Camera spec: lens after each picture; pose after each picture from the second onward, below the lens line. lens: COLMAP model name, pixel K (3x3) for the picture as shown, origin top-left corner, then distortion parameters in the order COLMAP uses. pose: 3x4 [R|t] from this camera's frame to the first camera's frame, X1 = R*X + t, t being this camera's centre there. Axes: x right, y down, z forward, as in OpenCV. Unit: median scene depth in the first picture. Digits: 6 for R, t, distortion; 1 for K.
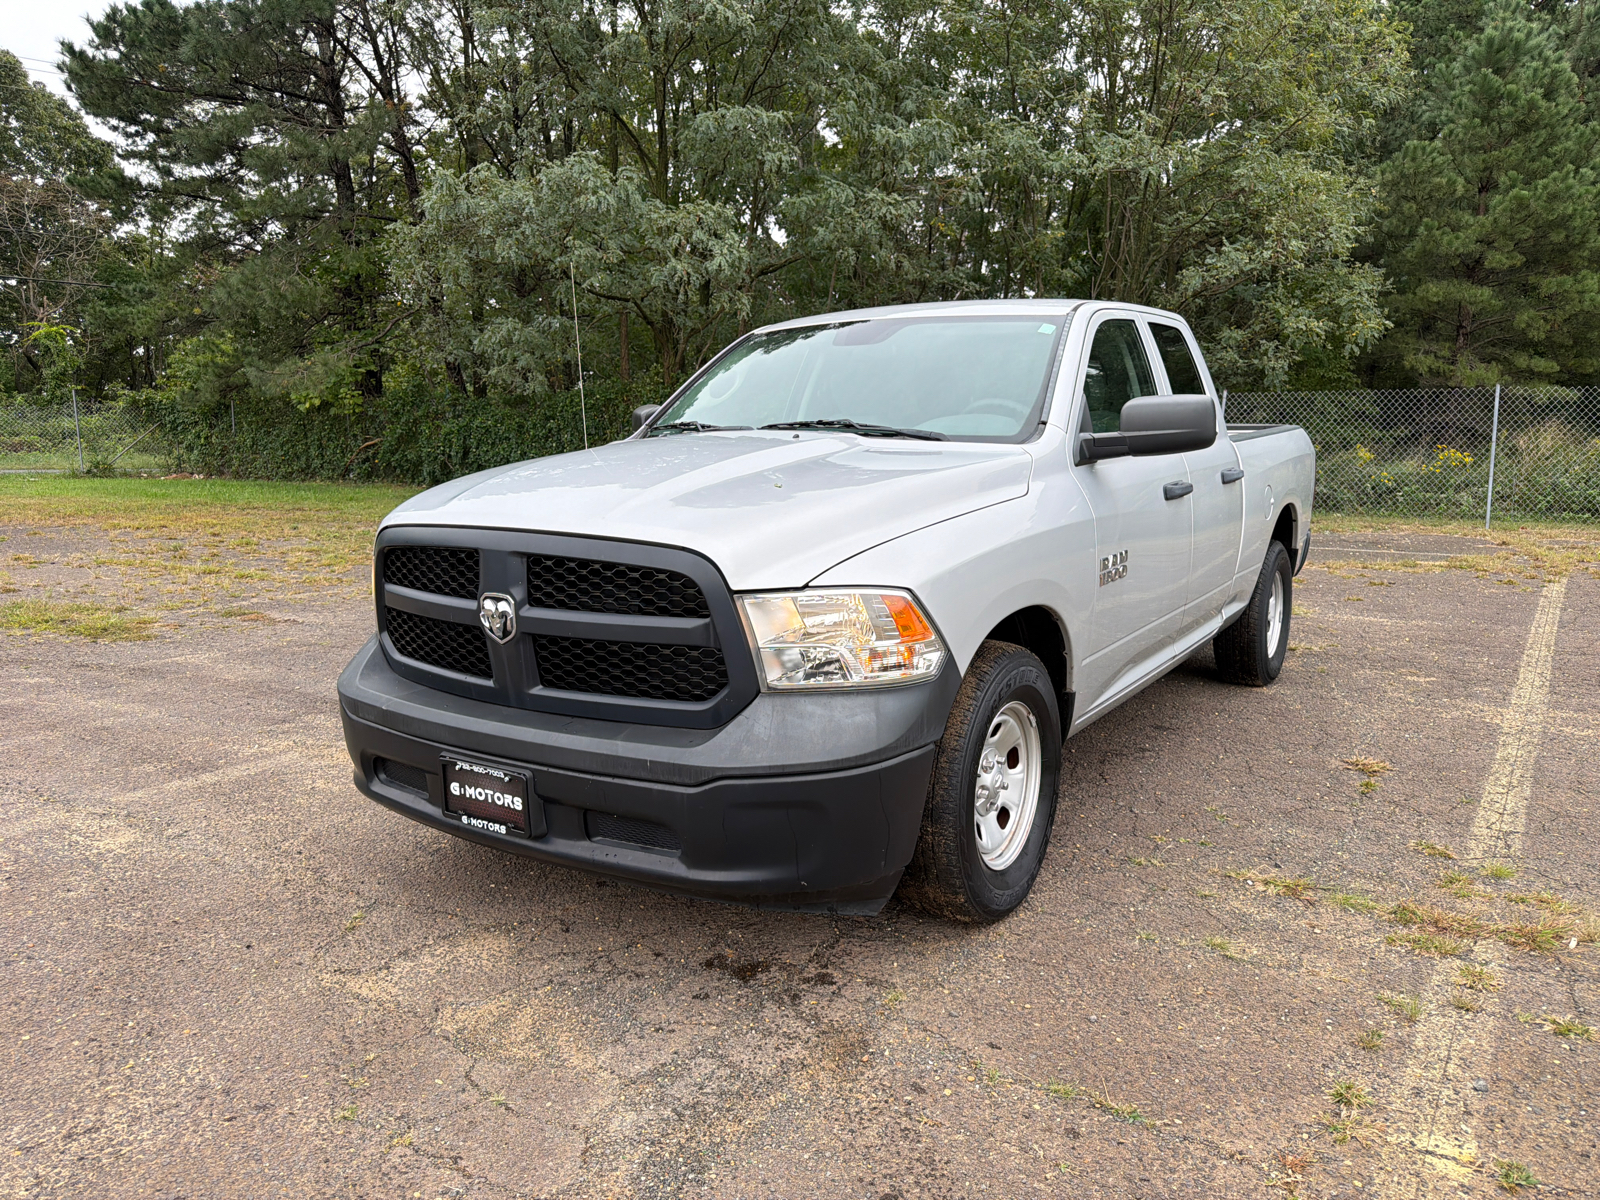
lens RADIAL K [[1129.0, 0, 802.6], [0, 1129.0, 609.3], [0, 0, 1]] dist [0.043045, -0.050399]
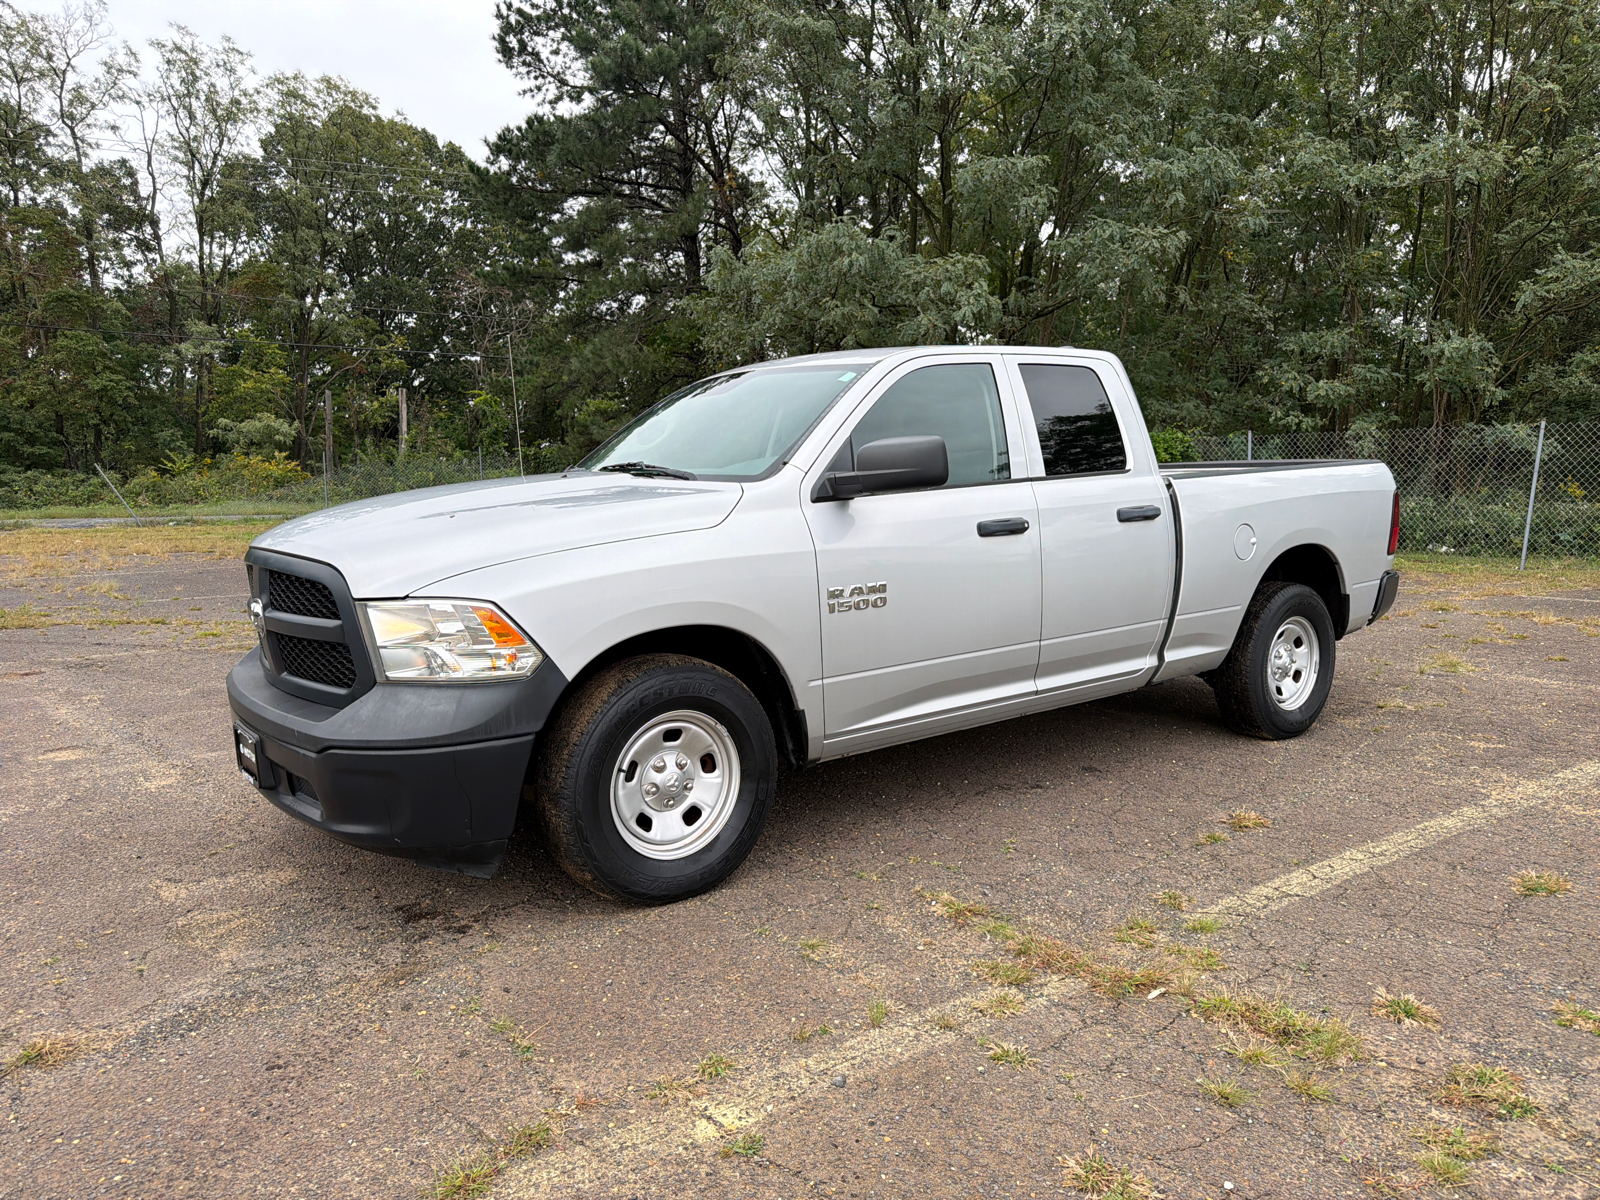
lens RADIAL K [[1129.0, 0, 798.2], [0, 1129.0, 600.0], [0, 0, 1]] dist [0.043045, -0.050399]
pose [[0.940364, 0.024982, -0.339252, 0.600123], [-0.040373, 0.998447, -0.038385, 0.009337], [0.337766, 0.049793, 0.939912, -0.018555]]
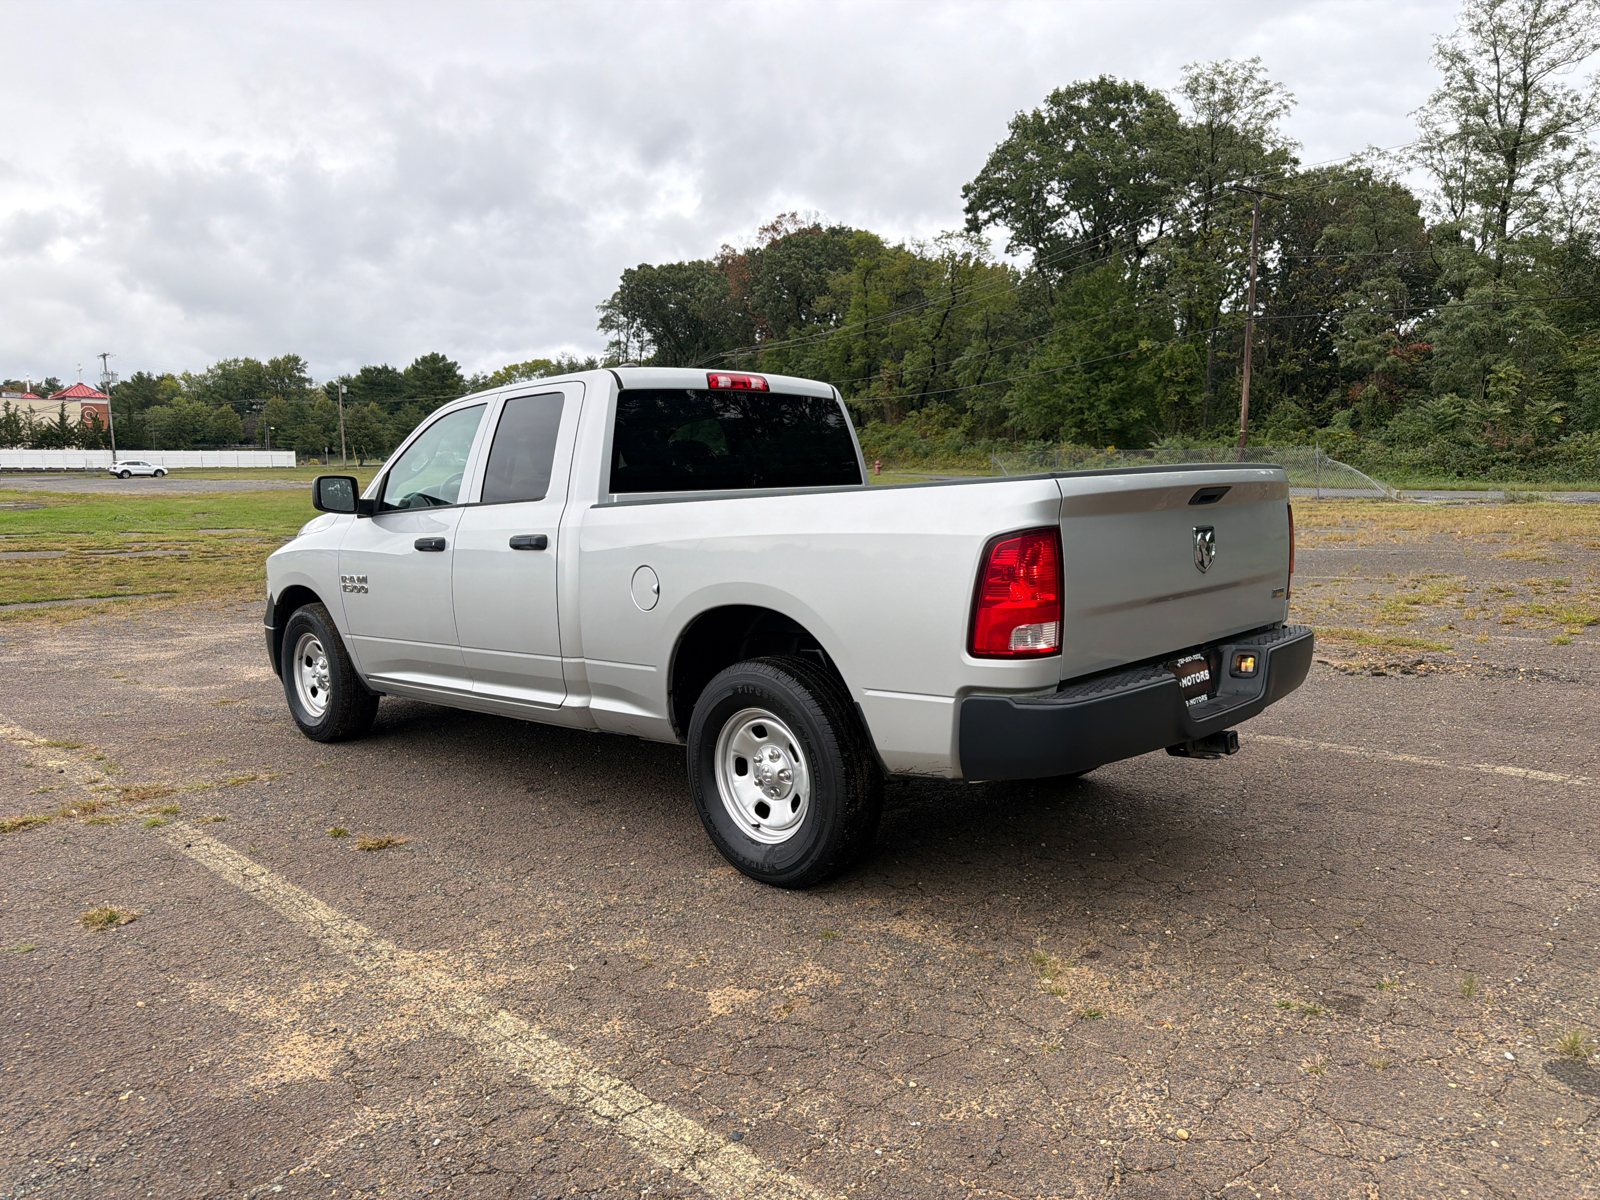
lens RADIAL K [[1129.0, 0, 802.8], [0, 1129.0, 601.1], [0, 0, 1]] dist [0.043045, -0.050399]
pose [[-0.169112, 0.107639, -0.979701, 1.763610], [-0.125265, 0.983610, 0.129691, -0.303101], [0.977604, 0.144654, -0.152857, 1.900952]]
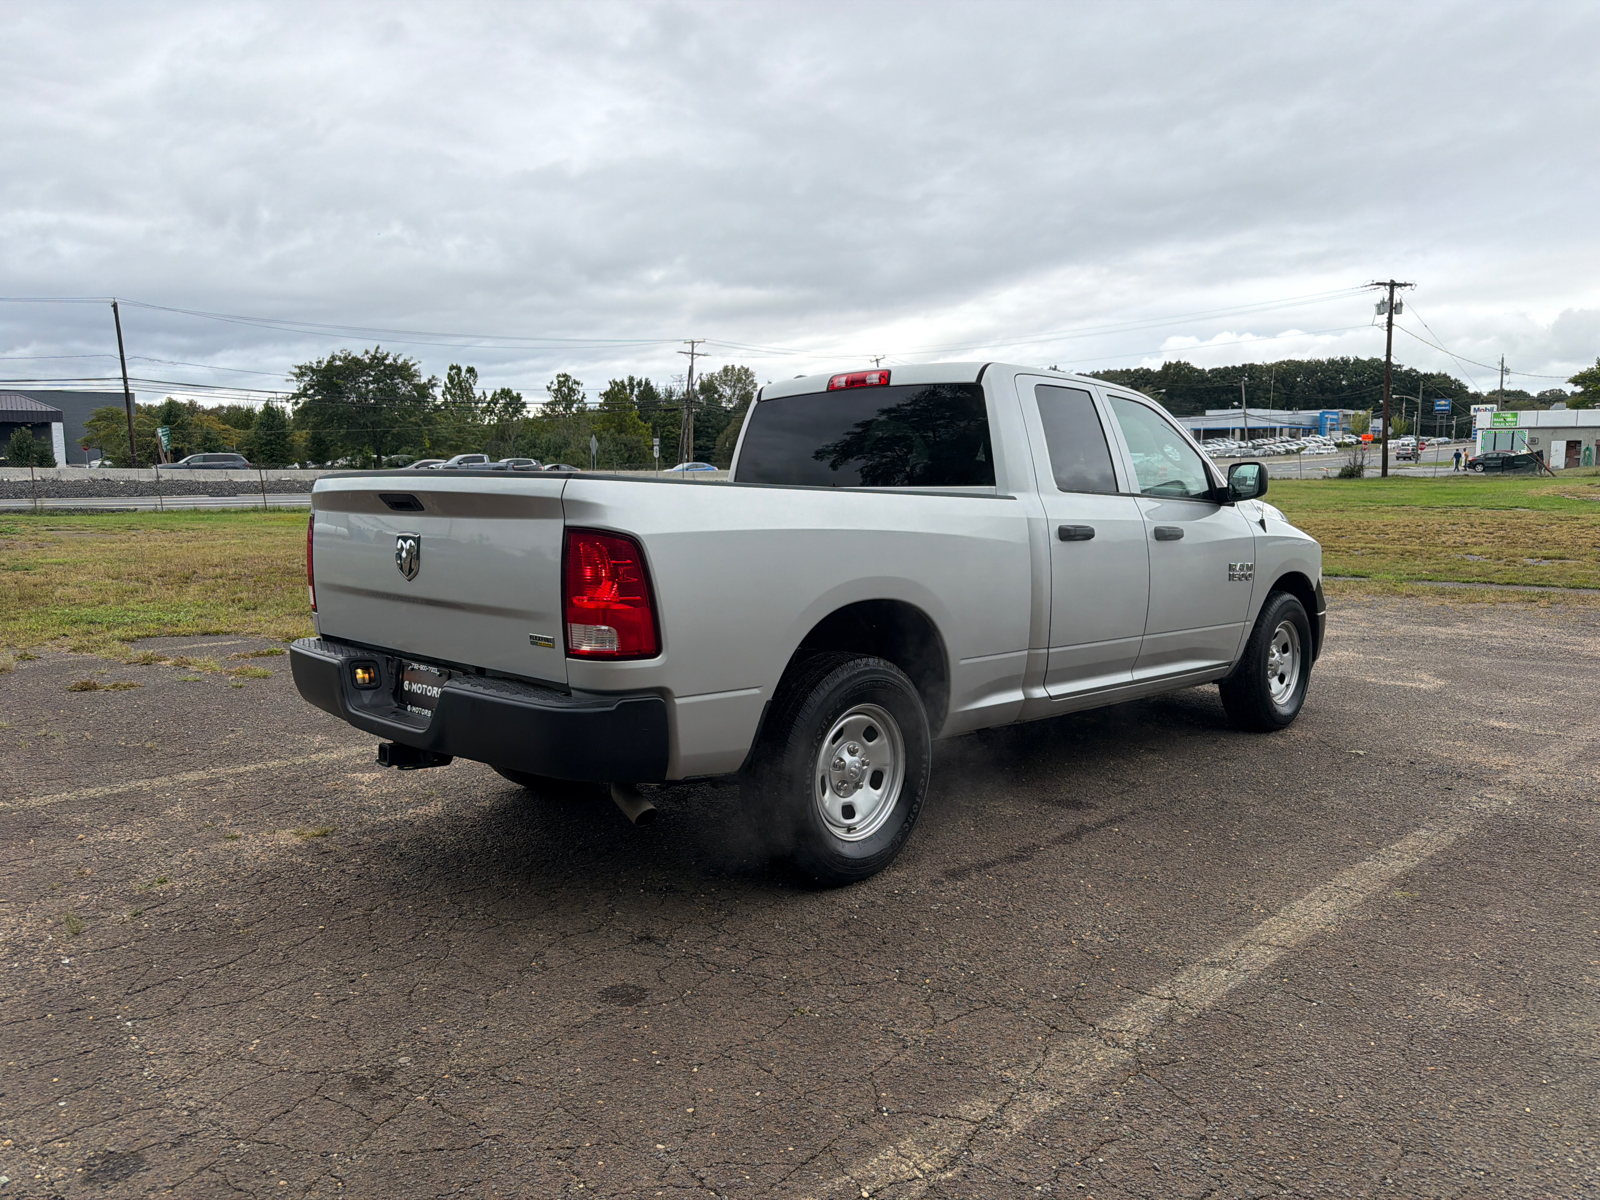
lens RADIAL K [[1129.0, 0, 800.0], [0, 1129.0, 594.6], [0, 0, 1]] dist [0.043045, -0.050399]
pose [[-0.982374, -0.018483, 0.186010, 0.124493], [0.027588, 0.969867, 0.242068, -0.467301], [-0.184879, 0.242933, -0.952262, 3.021339]]
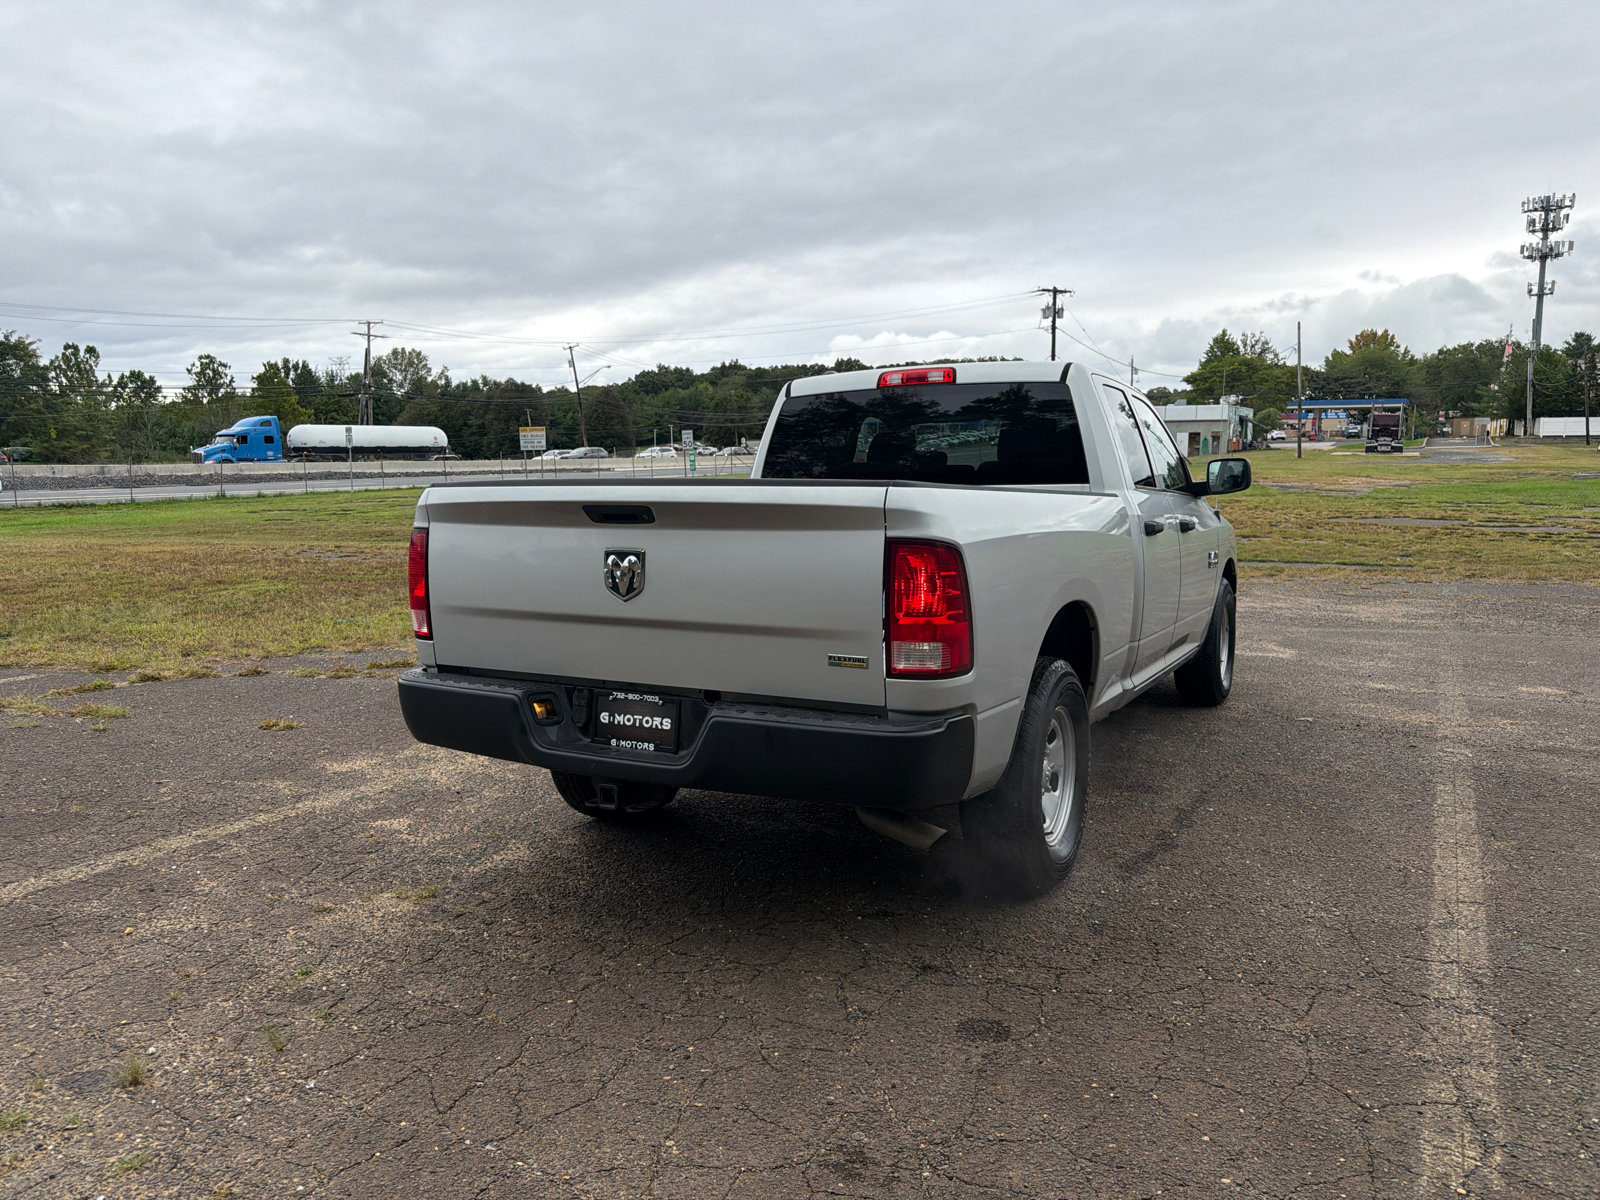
lens RADIAL K [[1129.0, 0, 794.5], [0, 1129.0, 602.3], [0, 0, 1]] dist [0.043045, -0.050399]
pose [[-0.996202, 0.018562, -0.085075, 0.607830], [-0.004154, 0.965770, 0.259366, -0.477119], [0.086977, 0.258735, -0.962025, 2.995683]]
